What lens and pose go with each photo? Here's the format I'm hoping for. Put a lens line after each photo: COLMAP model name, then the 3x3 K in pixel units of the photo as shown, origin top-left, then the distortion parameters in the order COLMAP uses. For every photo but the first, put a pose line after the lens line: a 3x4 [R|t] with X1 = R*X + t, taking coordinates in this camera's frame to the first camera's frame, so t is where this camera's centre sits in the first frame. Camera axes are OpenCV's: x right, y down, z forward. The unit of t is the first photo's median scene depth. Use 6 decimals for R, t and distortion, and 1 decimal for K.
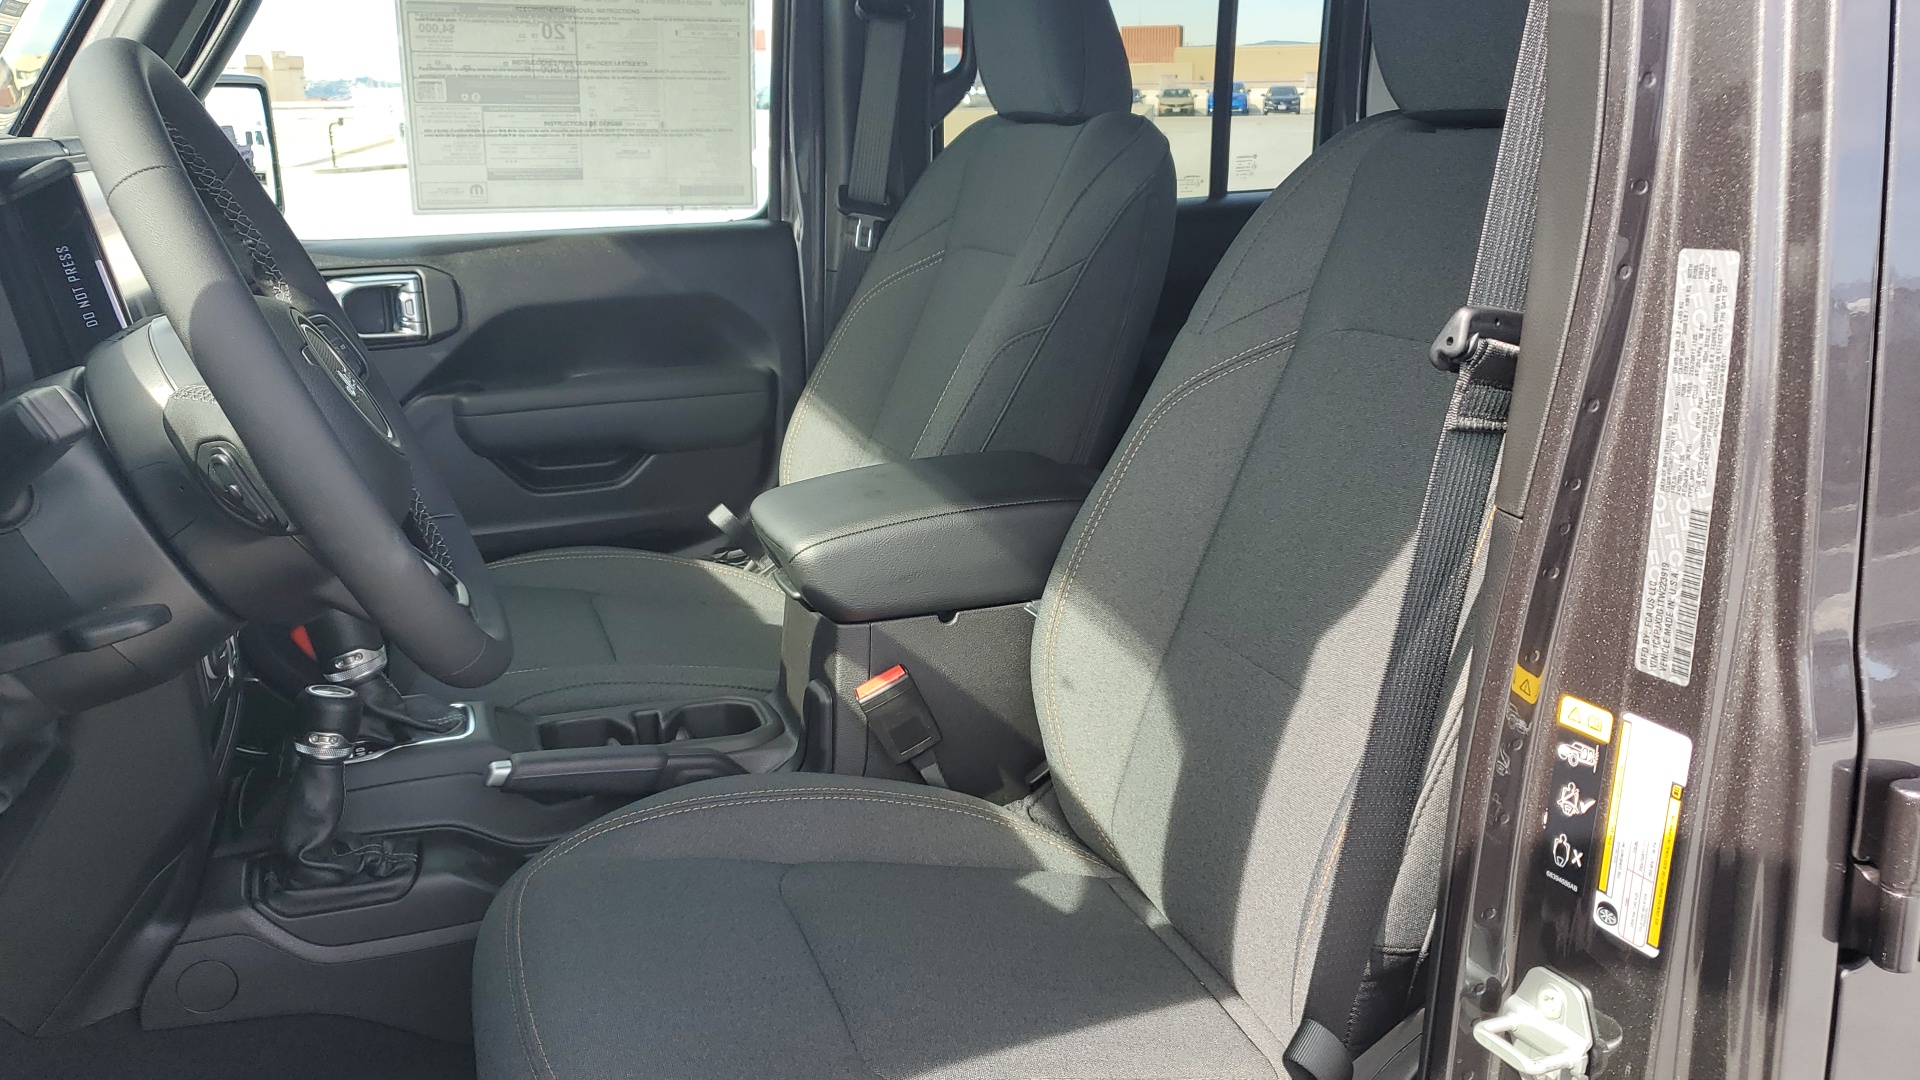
lens RADIAL K [[1445.1, 0, 960.0], [0, 1445.1, 540.0], [0, 0, 1]] dist [-0.019499, -0.003903]
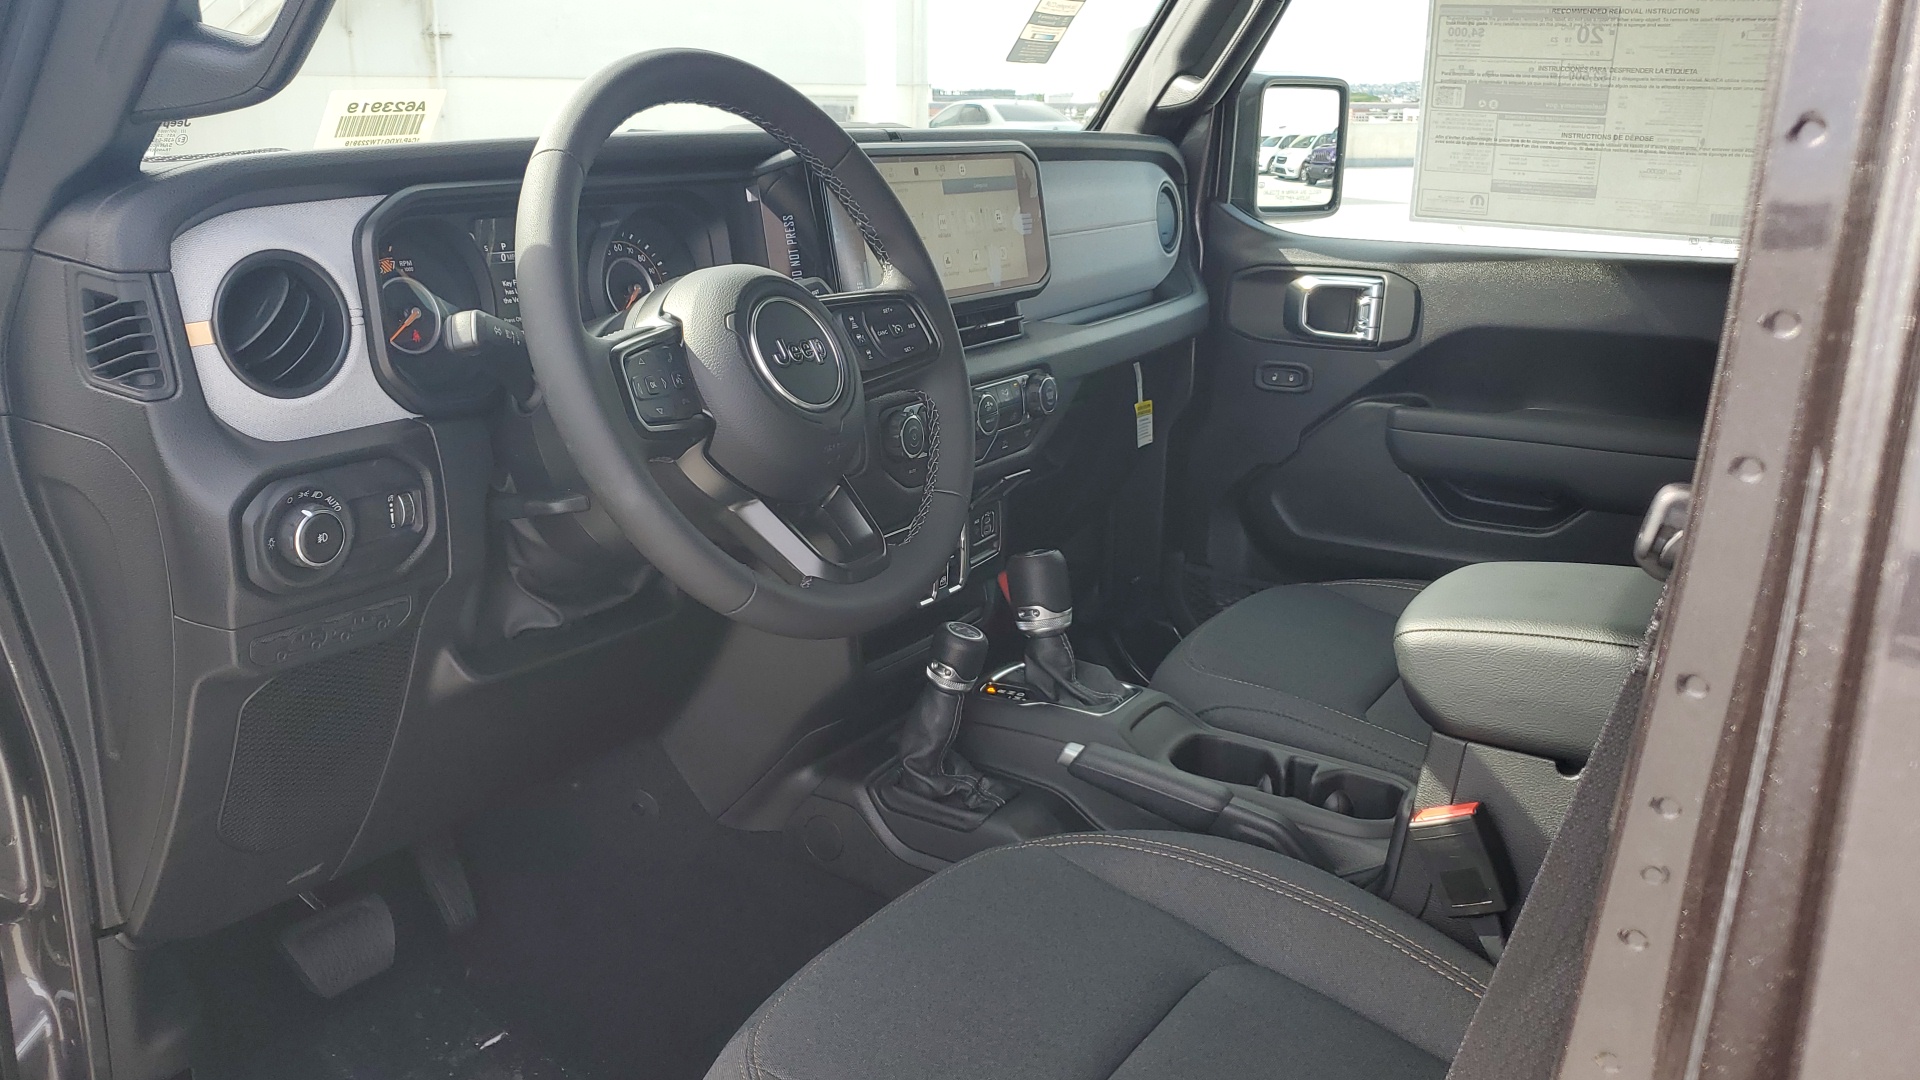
lens RADIAL K [[1492.0, 0, 992.7], [0, 1492.0, 514.0], [0, 0, 1]] dist [-0.004351, 0.003429]
pose [[0.646695, 0.225350, -0.728700, 0.227659], [-0.243523, 0.966360, 0.082729, -0.047240], [0.722830, 0.123955, 0.679818, 0.125689]]
